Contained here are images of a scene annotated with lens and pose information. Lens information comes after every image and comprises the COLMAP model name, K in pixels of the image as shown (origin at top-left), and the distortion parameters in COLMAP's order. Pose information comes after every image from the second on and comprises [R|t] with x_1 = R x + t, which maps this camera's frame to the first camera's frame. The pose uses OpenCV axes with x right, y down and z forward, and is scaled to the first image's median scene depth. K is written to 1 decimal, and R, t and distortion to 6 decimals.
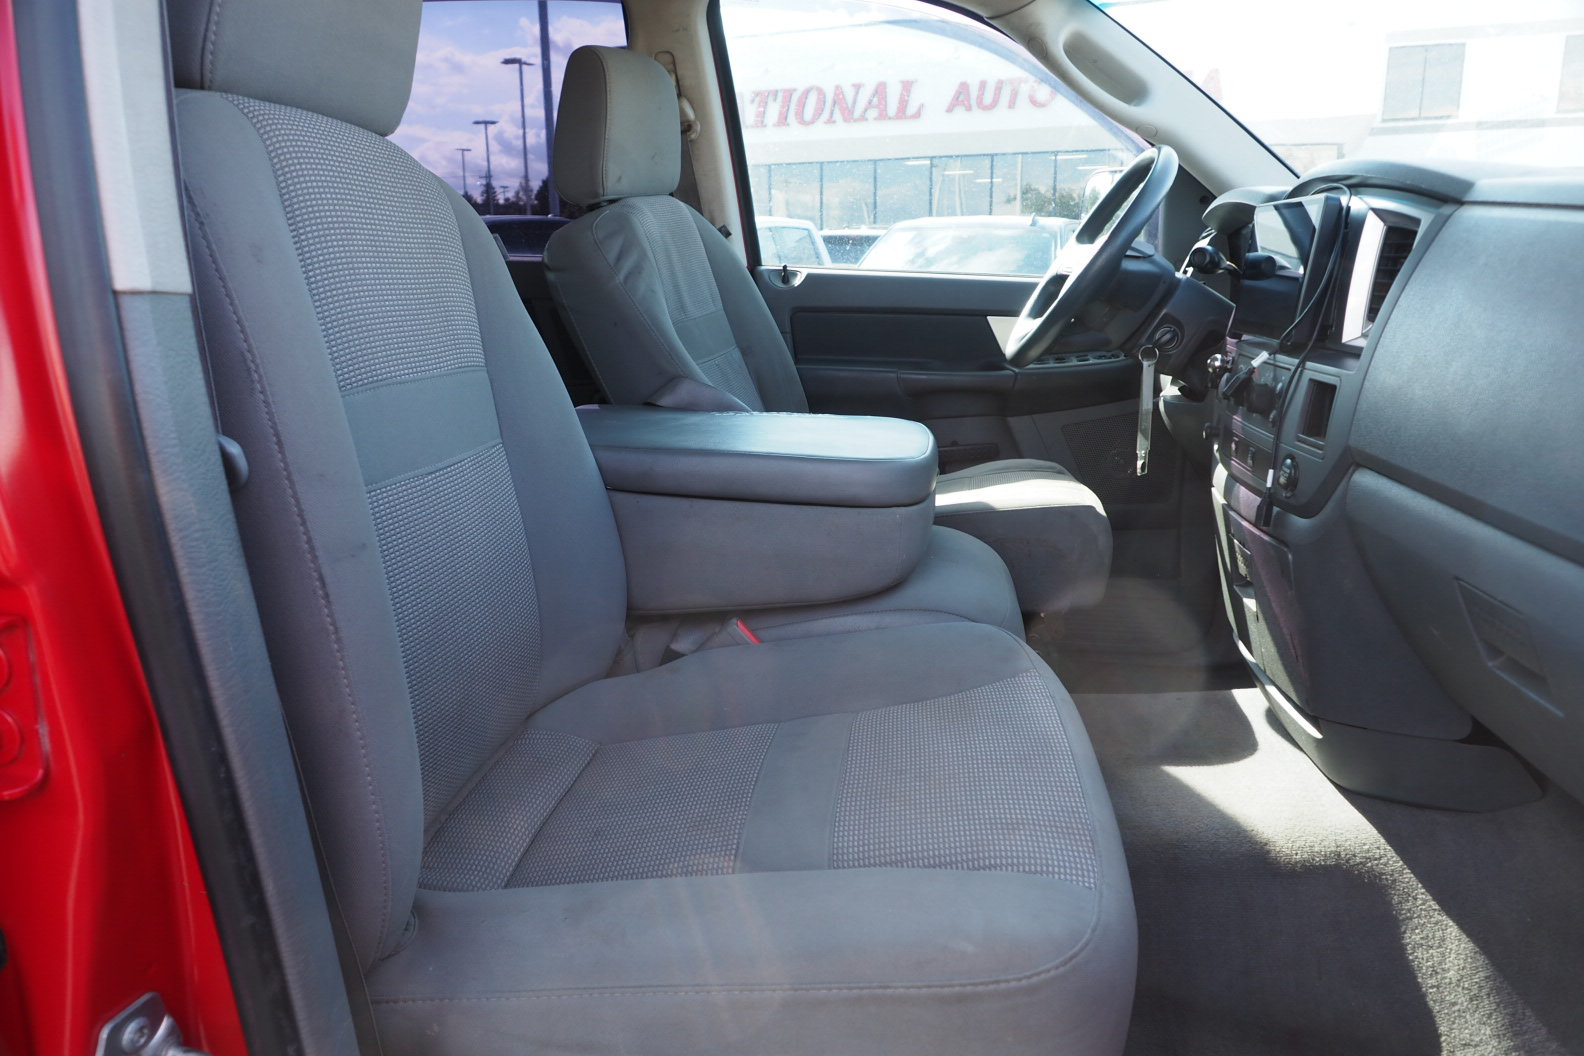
lens RADIAL K [[1145.1, 0, 773.2], [0, 1145.1, 536.4], [0, 0, 1]] dist [-0.012274, -0.008486]
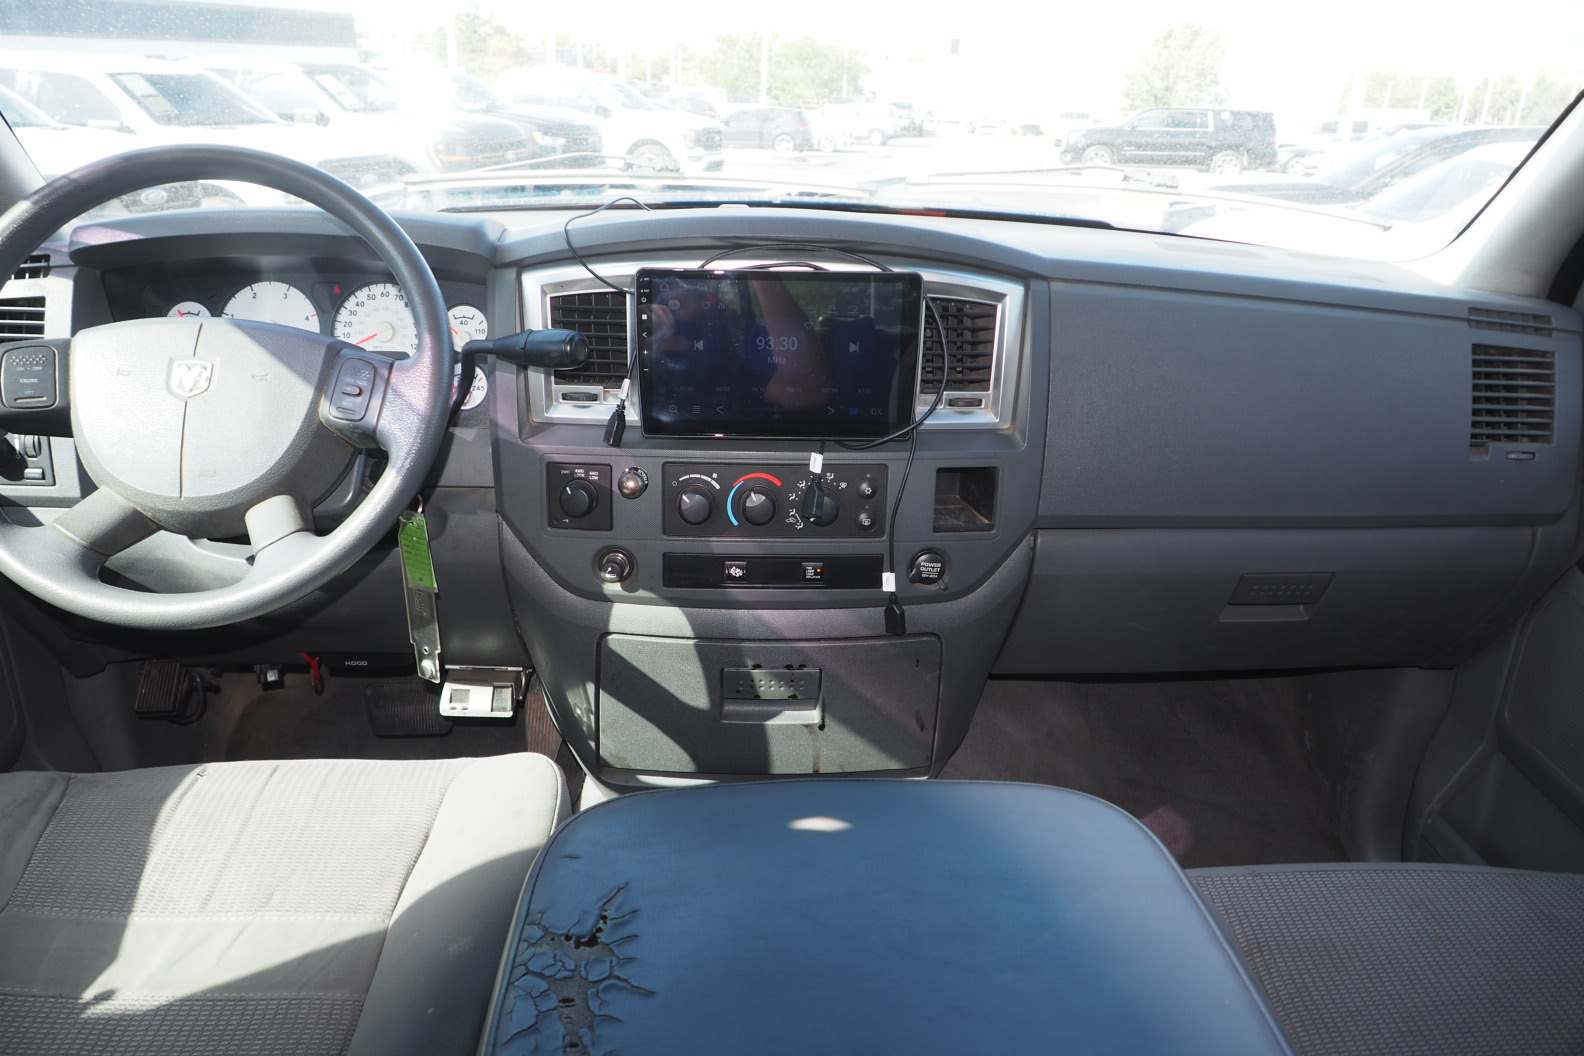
lens RADIAL K [[1145.1, 0, 773.2], [0, 1145.1, 536.4], [0, 0, 1]] dist [-0.012274, -0.008486]
pose [[-0.188844, -0.370928, 0.909258, -0.359819], [0.204114, 0.890870, 0.405818, -0.471727], [-0.960560, 0.262228, -0.092524, 1.169350]]
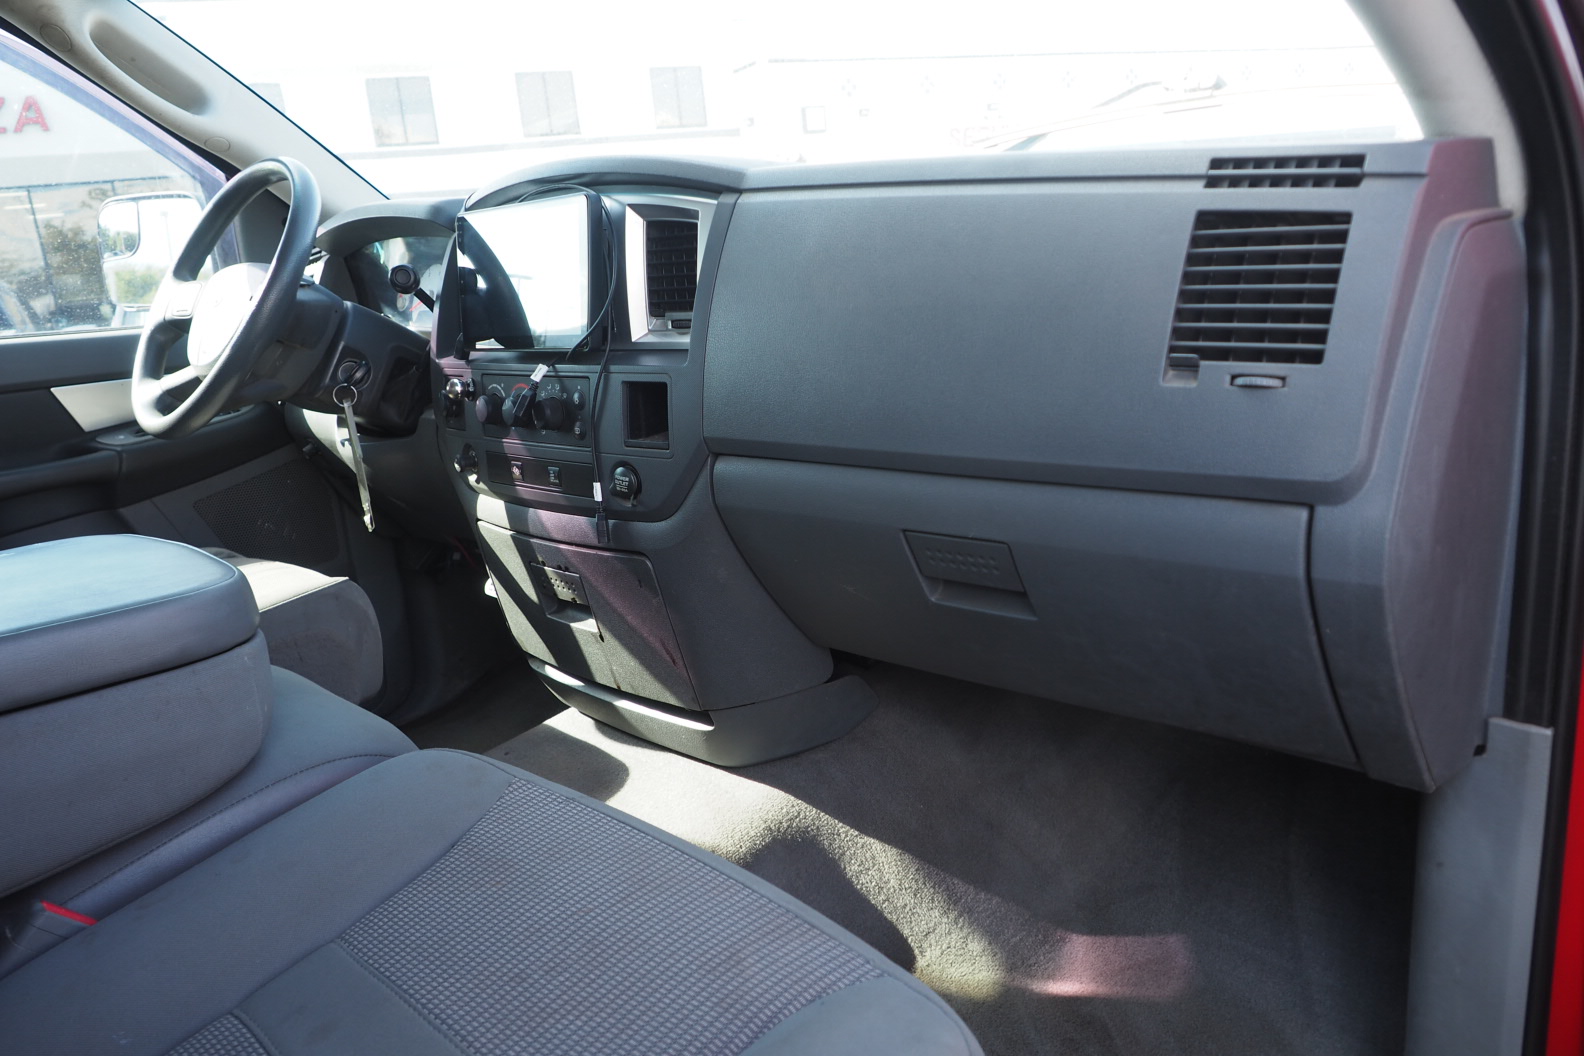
lens RADIAL K [[1145.1, 0, 773.2], [0, 1145.1, 536.4], [0, 0, 1]] dist [-0.012274, -0.008486]
pose [[0.608915, -0.249133, 0.753097, -0.203398], [0.272744, 0.957270, 0.096149, -0.067791], [-0.744871, 0.146856, 0.650845, 0.279442]]
